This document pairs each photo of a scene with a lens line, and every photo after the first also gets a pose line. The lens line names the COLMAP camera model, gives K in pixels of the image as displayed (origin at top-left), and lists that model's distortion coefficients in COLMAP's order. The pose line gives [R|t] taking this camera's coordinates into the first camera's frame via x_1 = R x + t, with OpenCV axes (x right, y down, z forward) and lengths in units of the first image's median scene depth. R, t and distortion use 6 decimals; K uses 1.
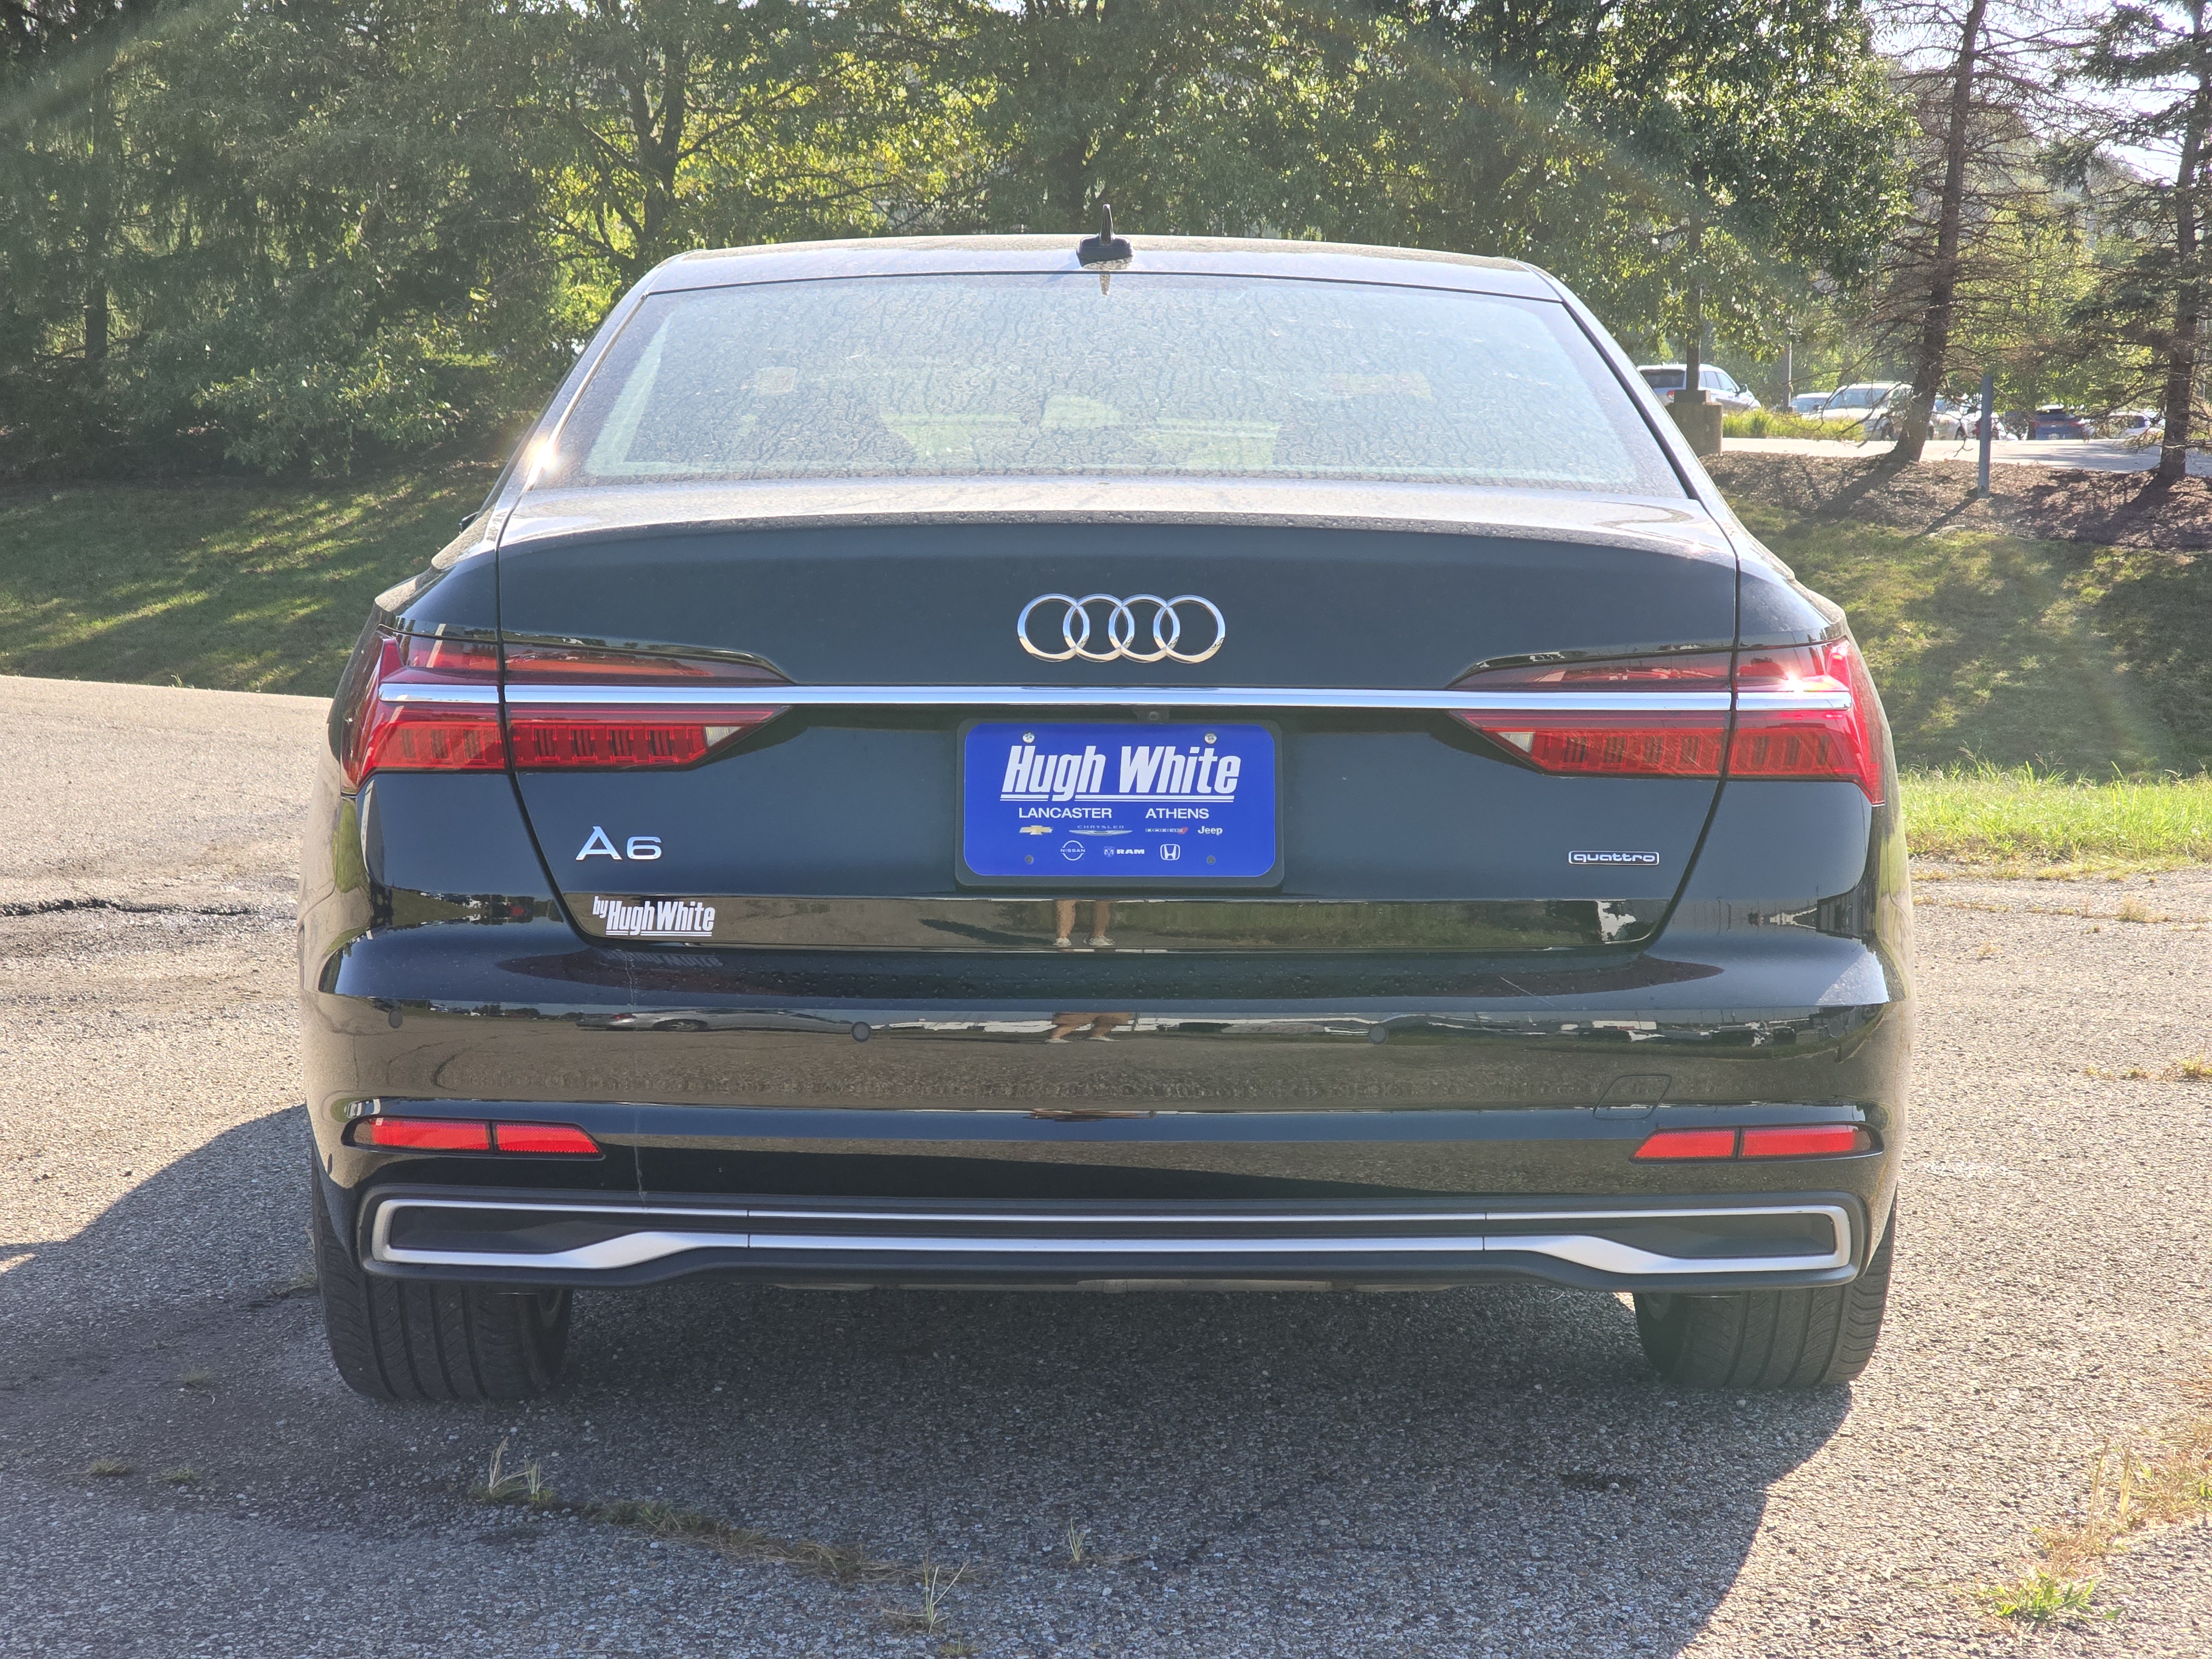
lens RADIAL K [[4426.3, 0, 1106.0], [0, 4426.3, 829.5], [0, 0, 1]] dist [-0.657427, 5.822817]
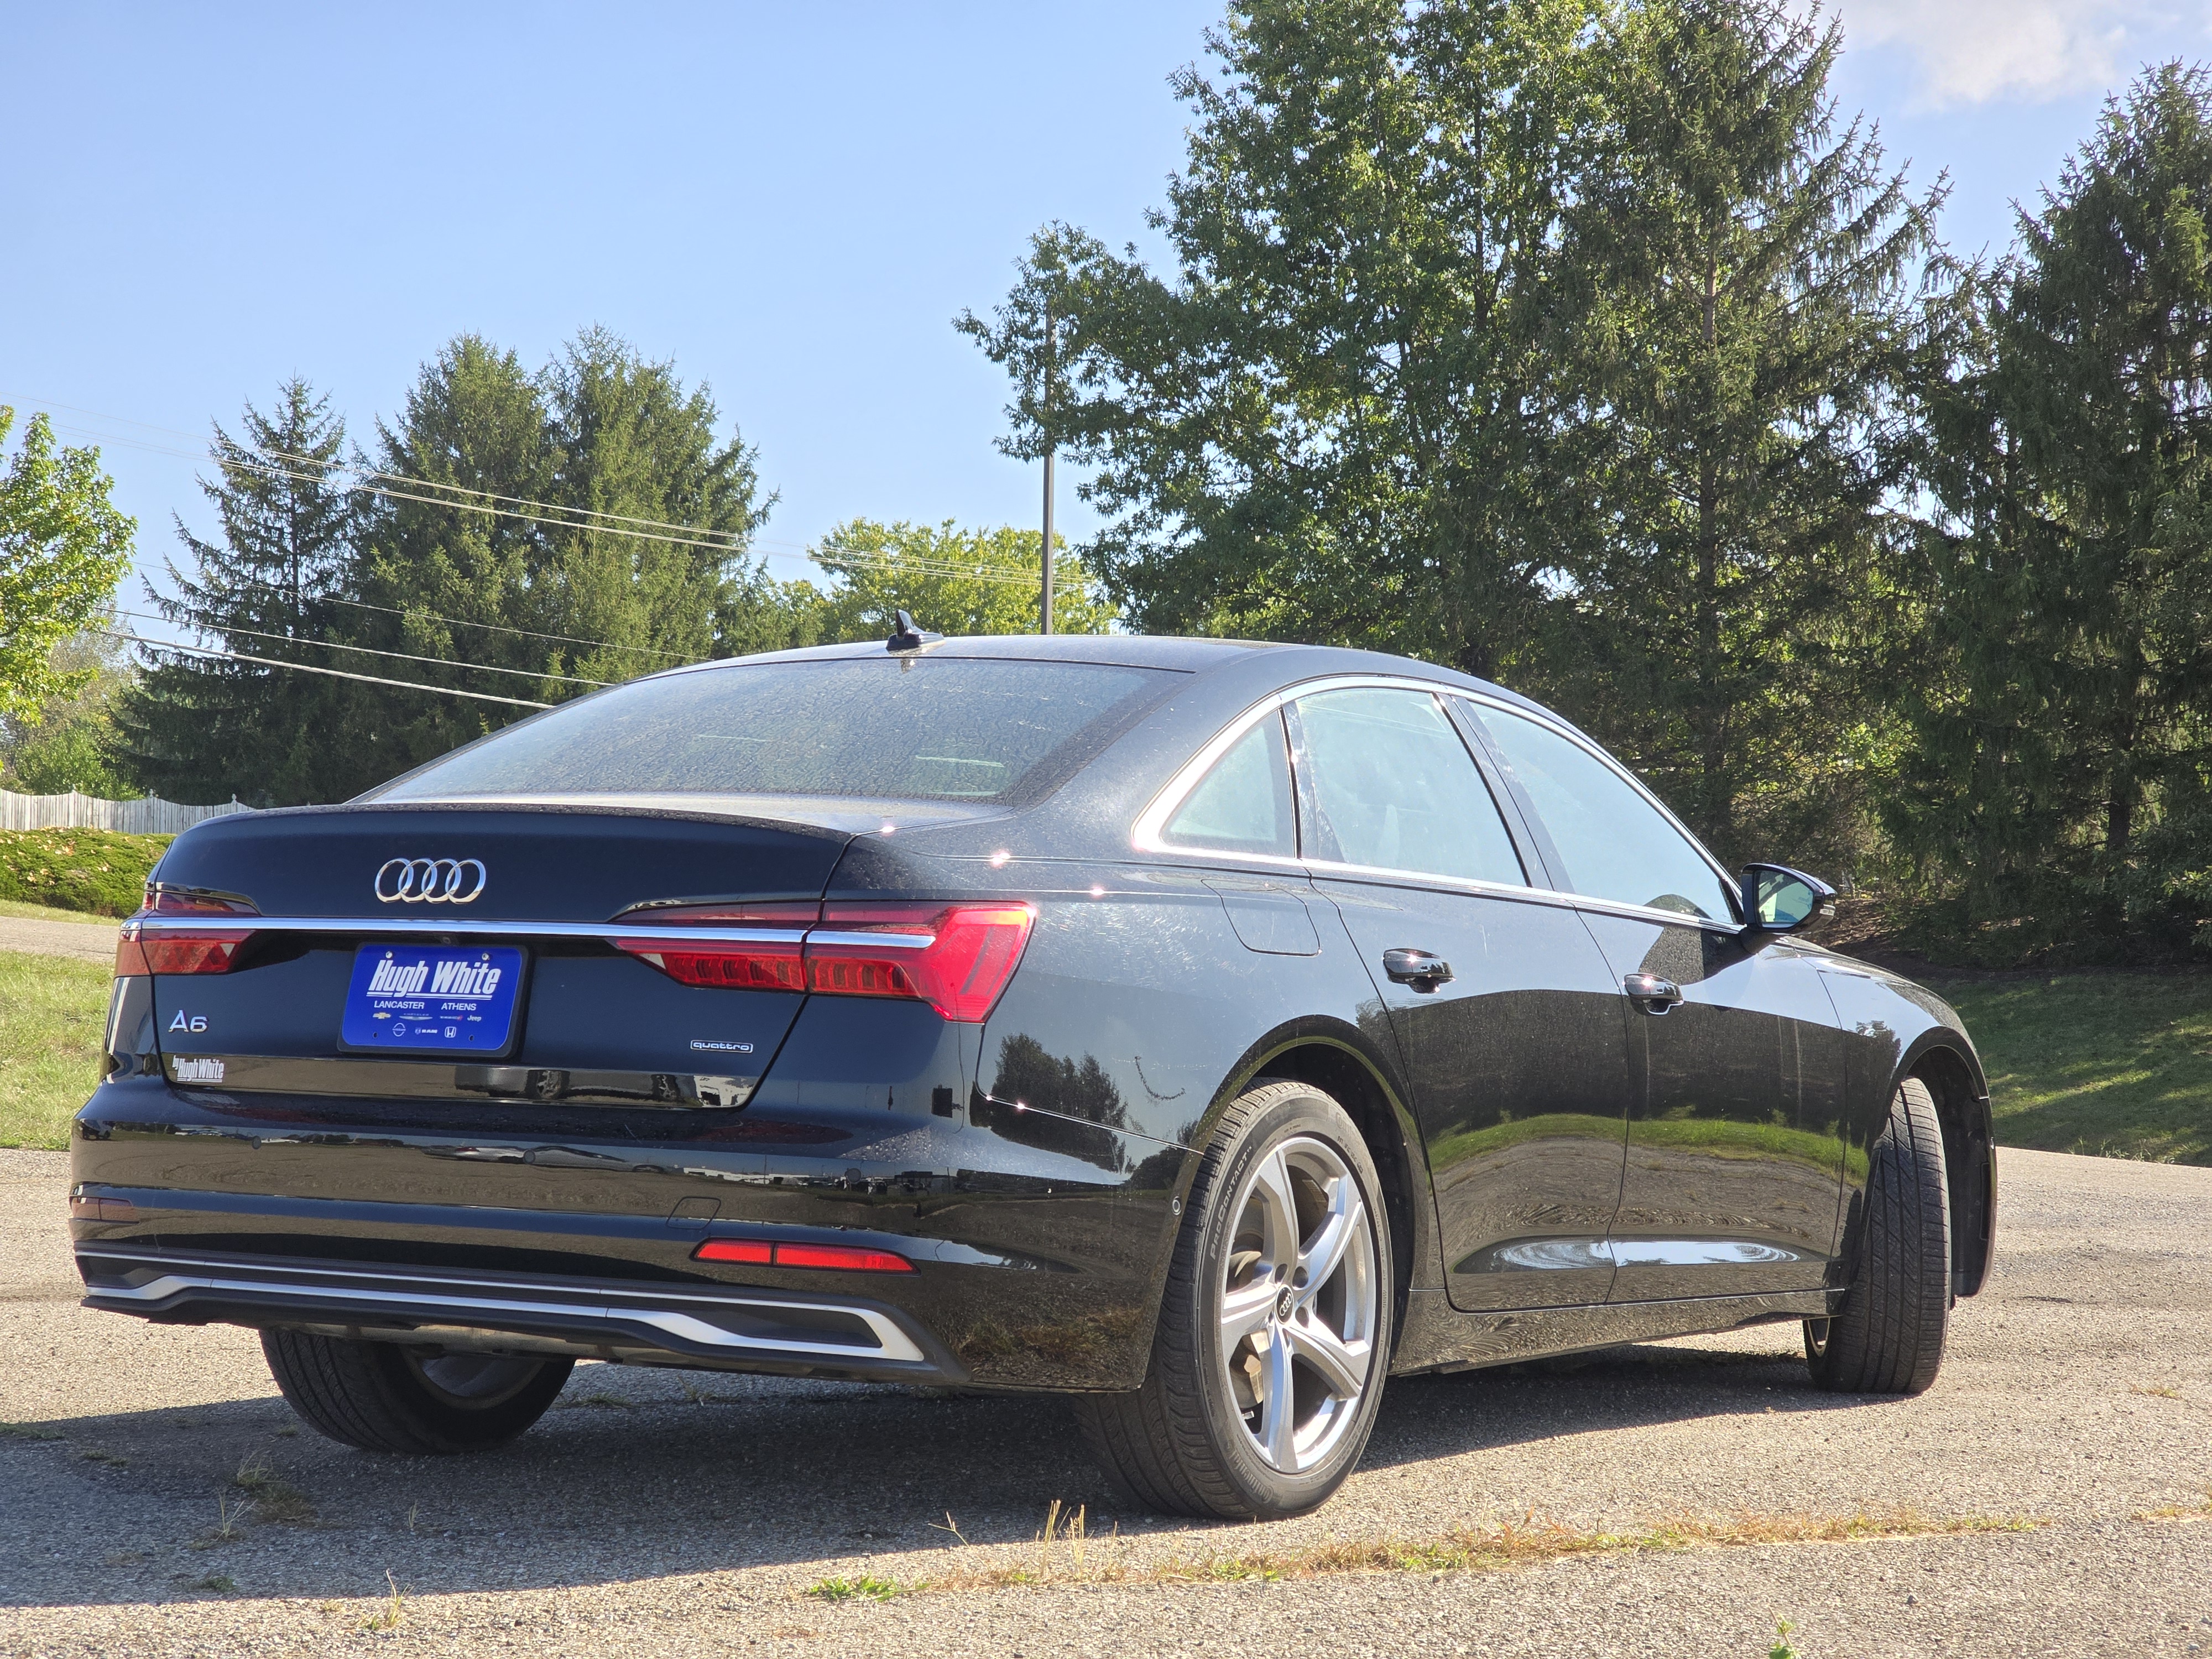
lens RADIAL K [[4426.3, 0, 1106.0], [0, 4426.3, 829.5], [0, 0, 1]] dist [-0.657427, 5.822817]
pose [[0.856878, -0.007393, -0.515466, 0.210614], [-0.053950, 0.993120, -0.103928, 0.017156], [0.512688, 0.116864, 0.850584, -0.030248]]
